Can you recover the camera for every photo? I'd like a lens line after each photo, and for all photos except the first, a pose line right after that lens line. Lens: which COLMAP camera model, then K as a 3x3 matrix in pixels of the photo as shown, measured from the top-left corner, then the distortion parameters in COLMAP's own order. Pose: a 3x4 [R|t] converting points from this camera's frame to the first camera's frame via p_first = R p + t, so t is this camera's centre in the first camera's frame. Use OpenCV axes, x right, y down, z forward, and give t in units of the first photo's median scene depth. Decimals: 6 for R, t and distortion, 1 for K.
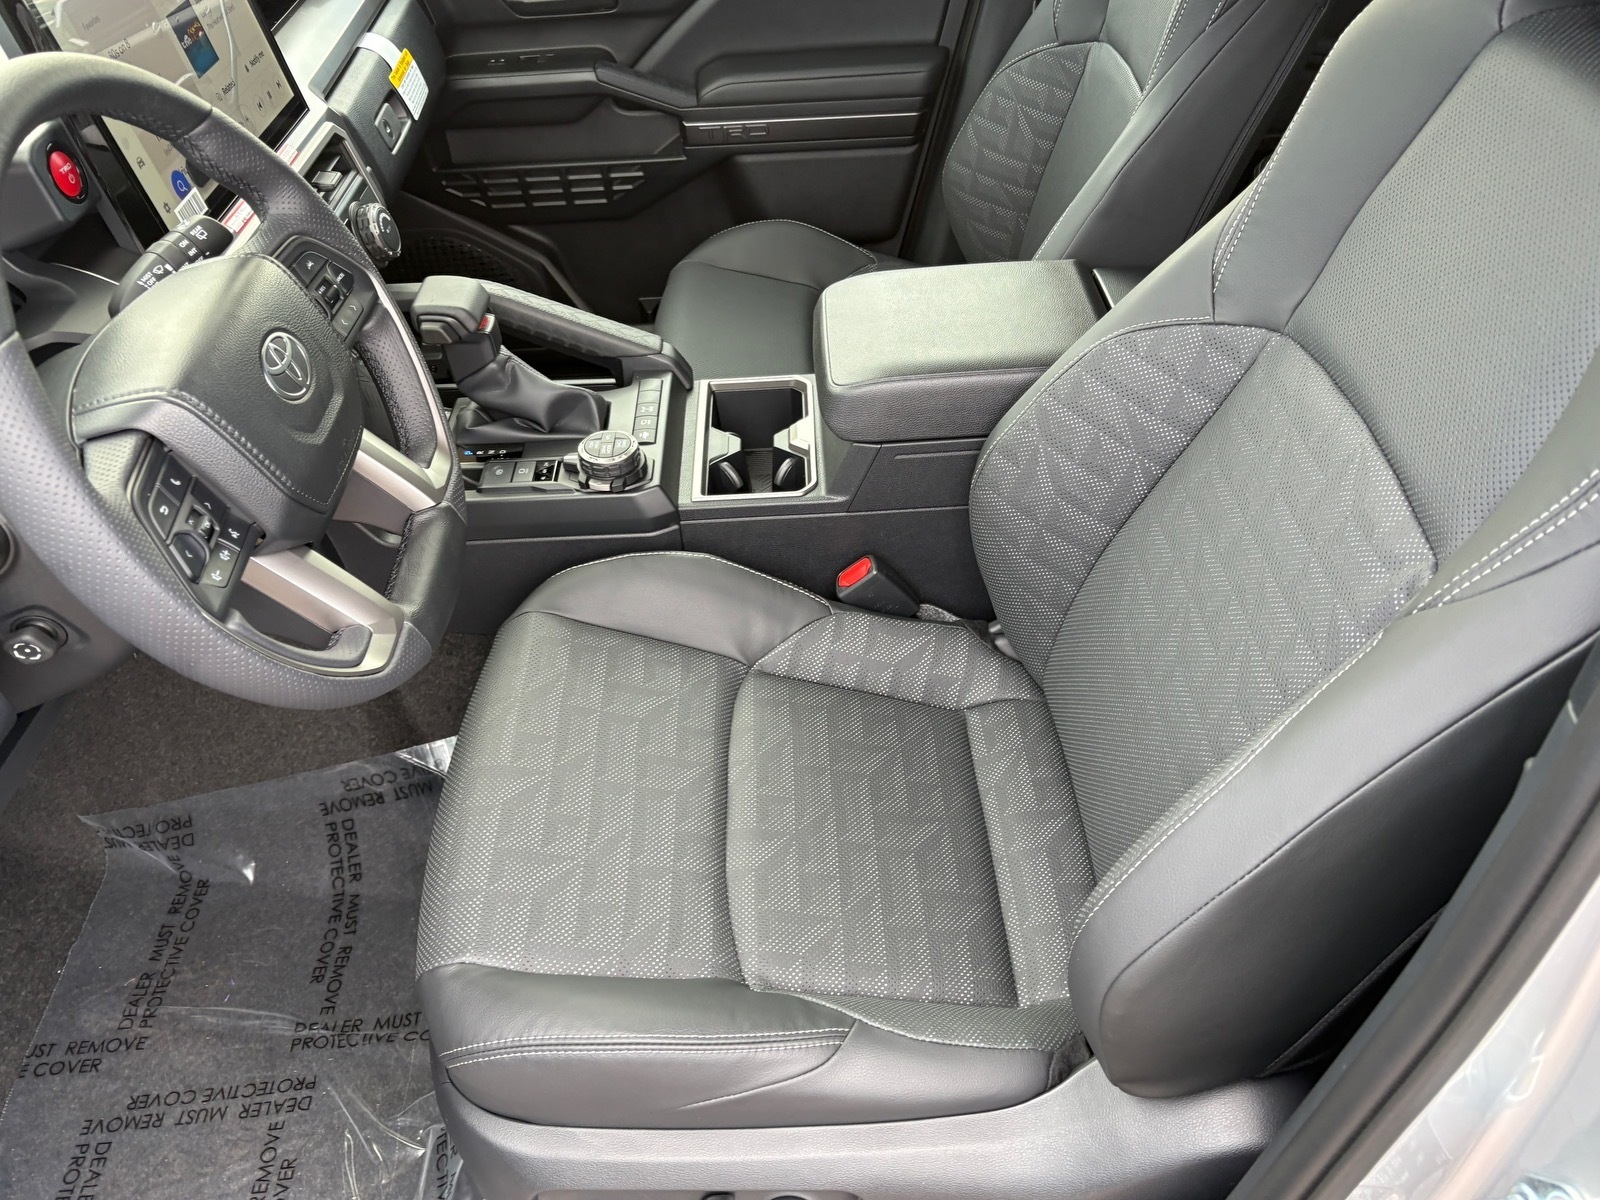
lens RADIAL K [[1258.5, 0, 822.6], [0, 1258.5, 586.3], [0, 0, 1]] dist [0.042720, -0.056666]
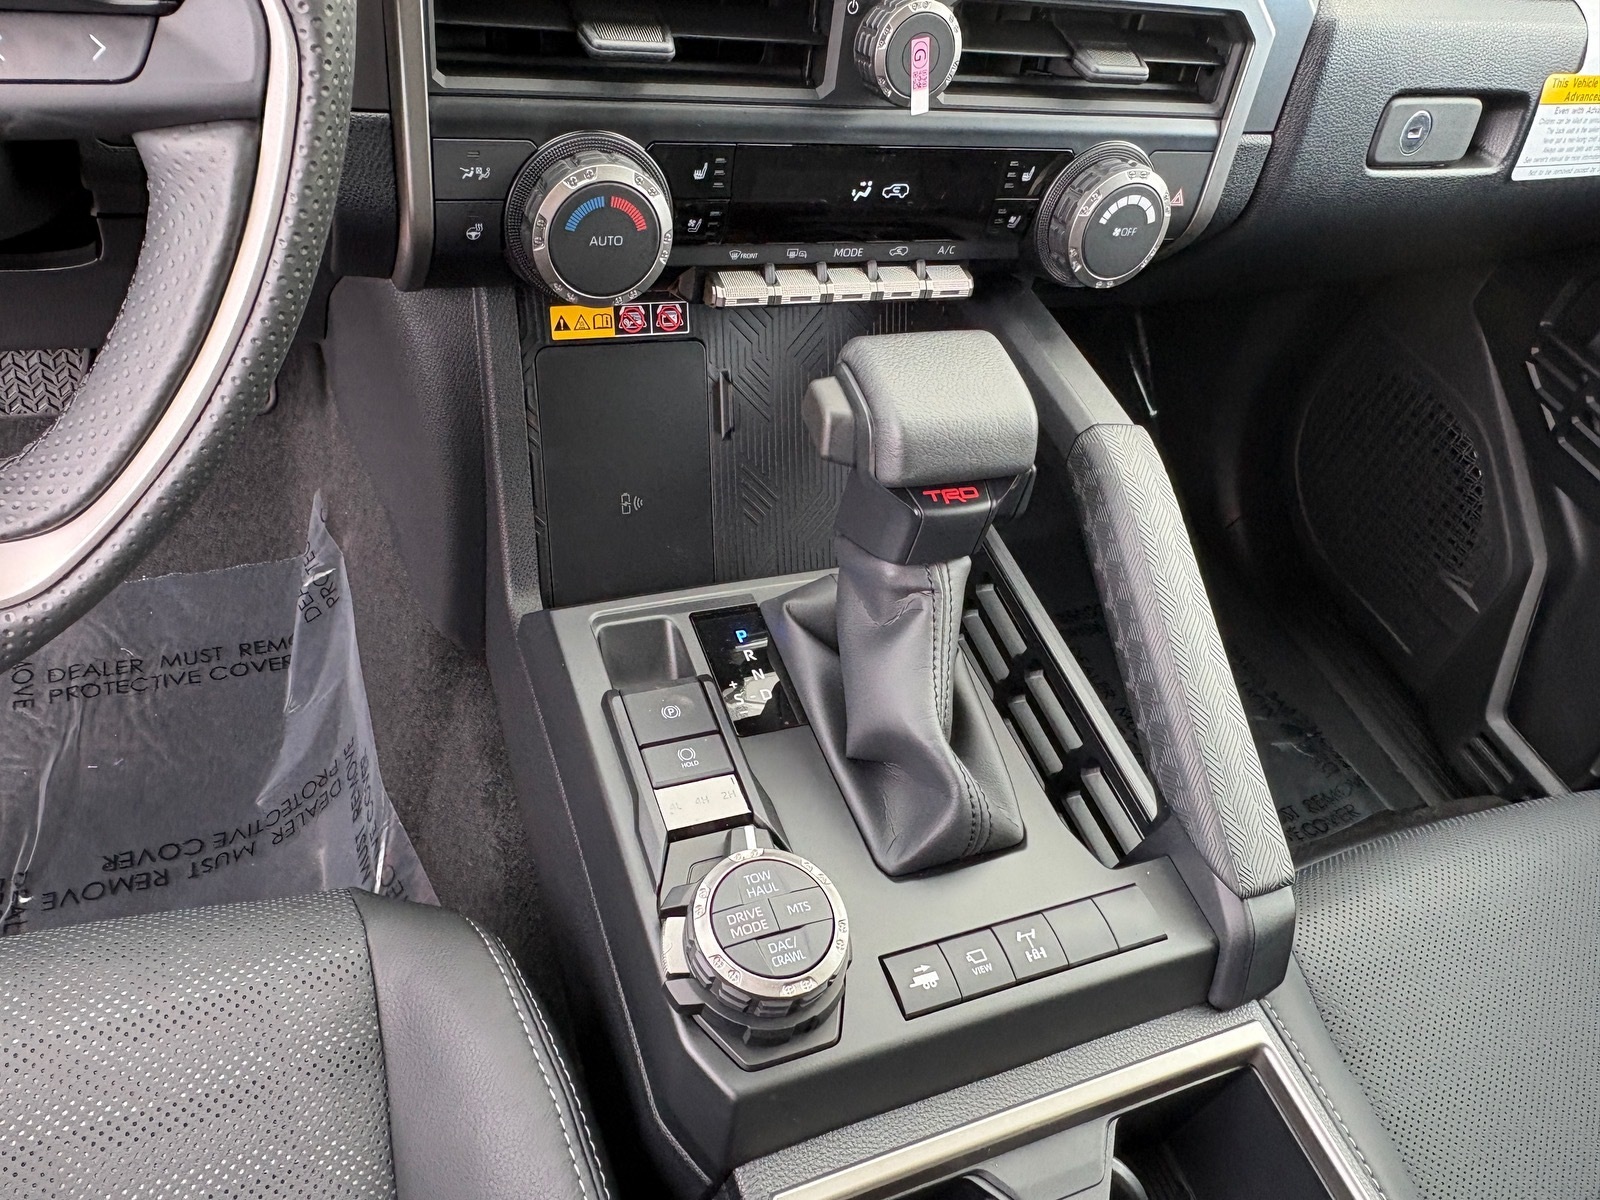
lens RADIAL K [[1139.8, 0, 749.1], [0, 1139.8, 594.9], [0, 0, 1]] dist [-0.002899, 0.000877]
pose [[0.298385, 0.777584, -0.553471, -0.060340], [-0.758917, 0.544952, 0.356472, -0.271638], [0.578802, 0.313672, 0.752727, 0.698772]]
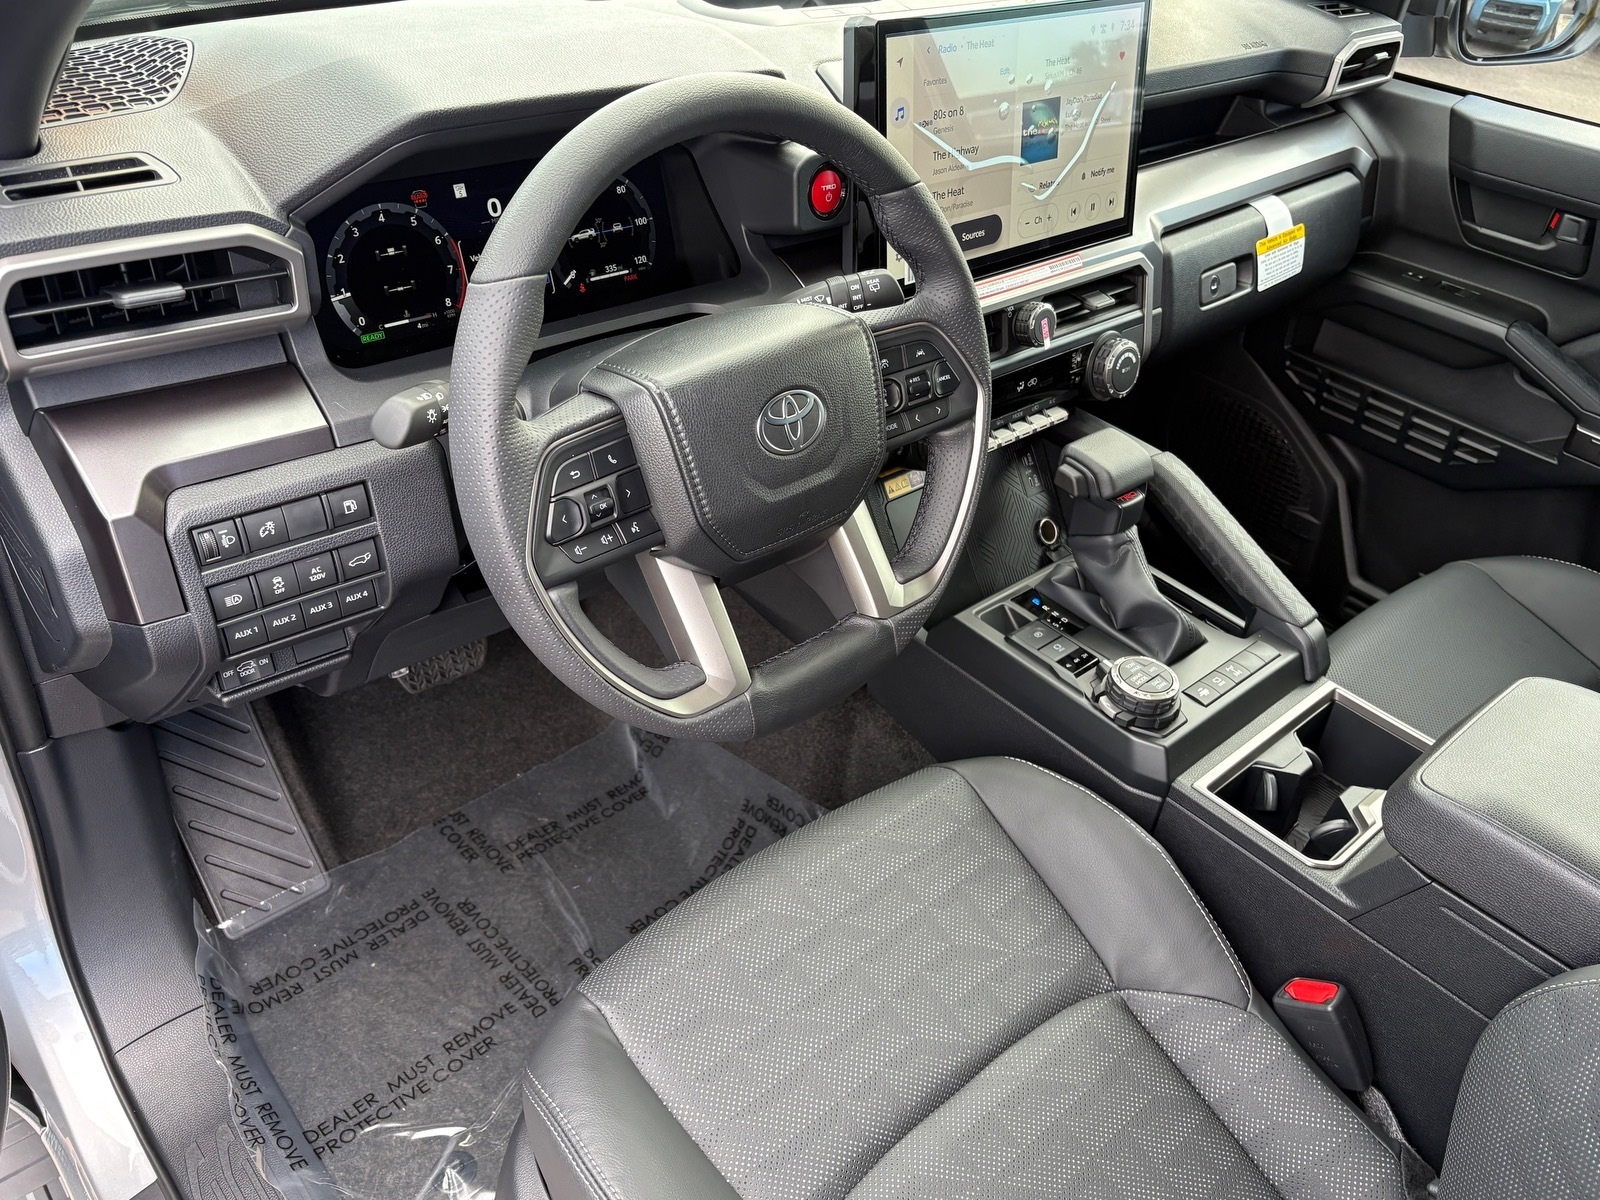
lens RADIAL K [[1258.5, 0, 793.9], [0, 1258.5, 591.8], [0, 0, 1]] dist [0.042720, -0.056666]
pose [[0.634519, 0.526983, -0.565398, 0.136385], [-0.577750, 0.809309, 0.105941, -0.108821], [0.513411, 0.259437, 0.817986, 0.138302]]
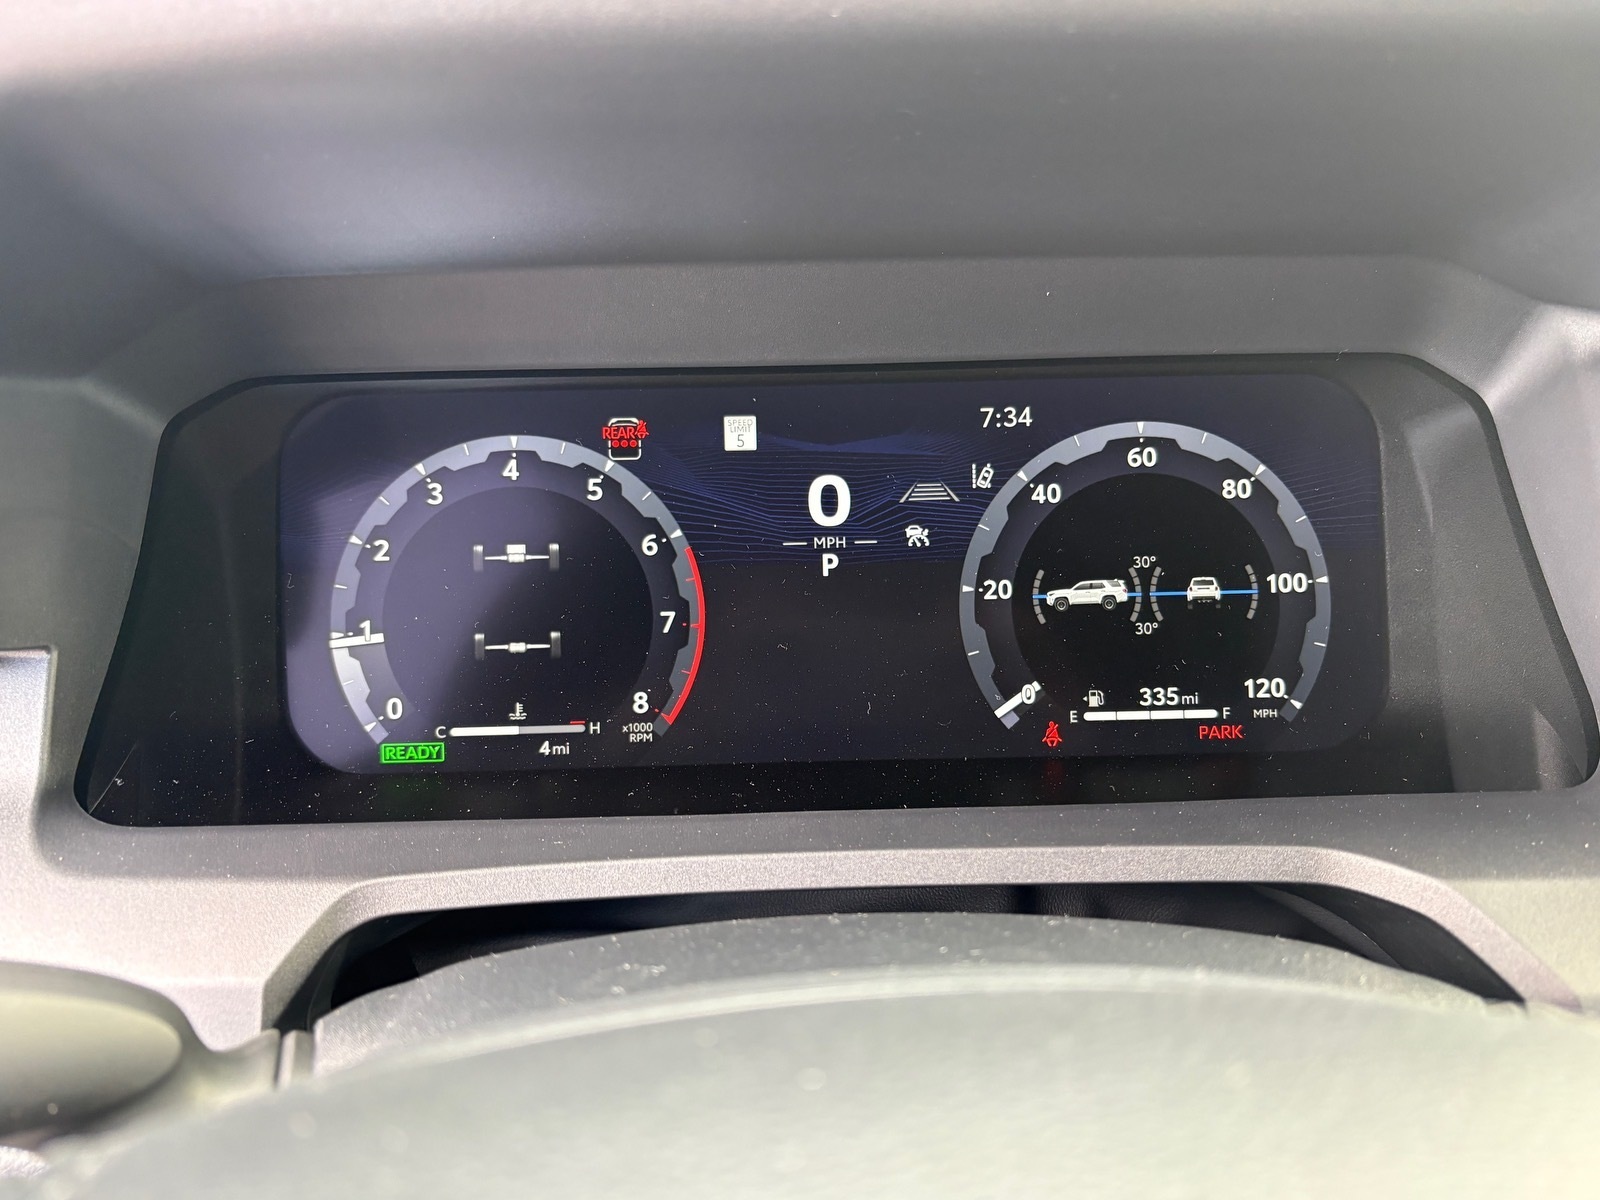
lens RADIAL K [[1195.5, 0, 797.5], [0, 1195.5, 599.6], [0, 0, 1]] dist [0.004394, -0.000139]
pose [[-0.010241, 0.339337, -0.940609, -0.276219], [-0.626701, 0.730814, 0.270474, -0.162085], [0.779193, 0.592250, 0.205179, 0.571764]]
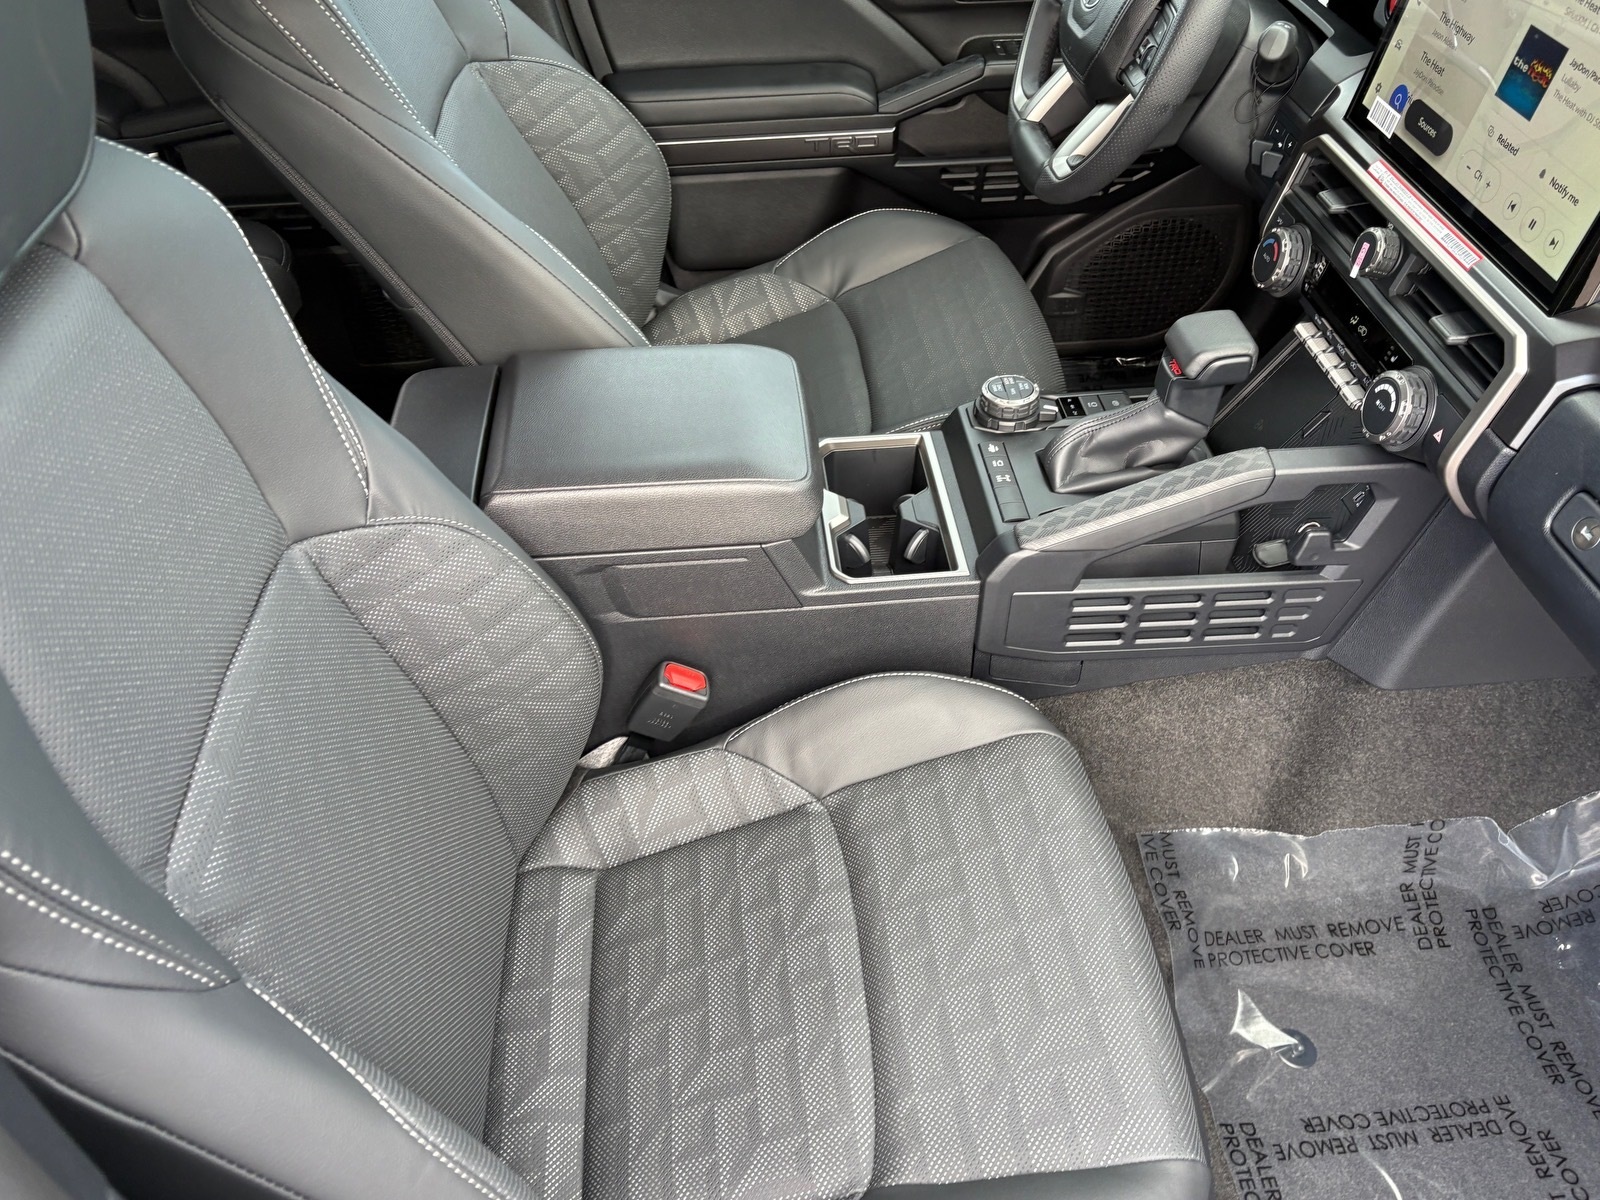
lens RADIAL K [[1258.5, 0, 788.6], [0, 1258.5, 585.8], [0, 0, 1]] dist [0.042720, -0.056666]
pose [[-0.997102, 0.076071, 0.000880, 0.021569], [0.012014, 0.146029, 0.989207, -1.089107], [0.075121, 0.986351, -0.146519, 1.266339]]
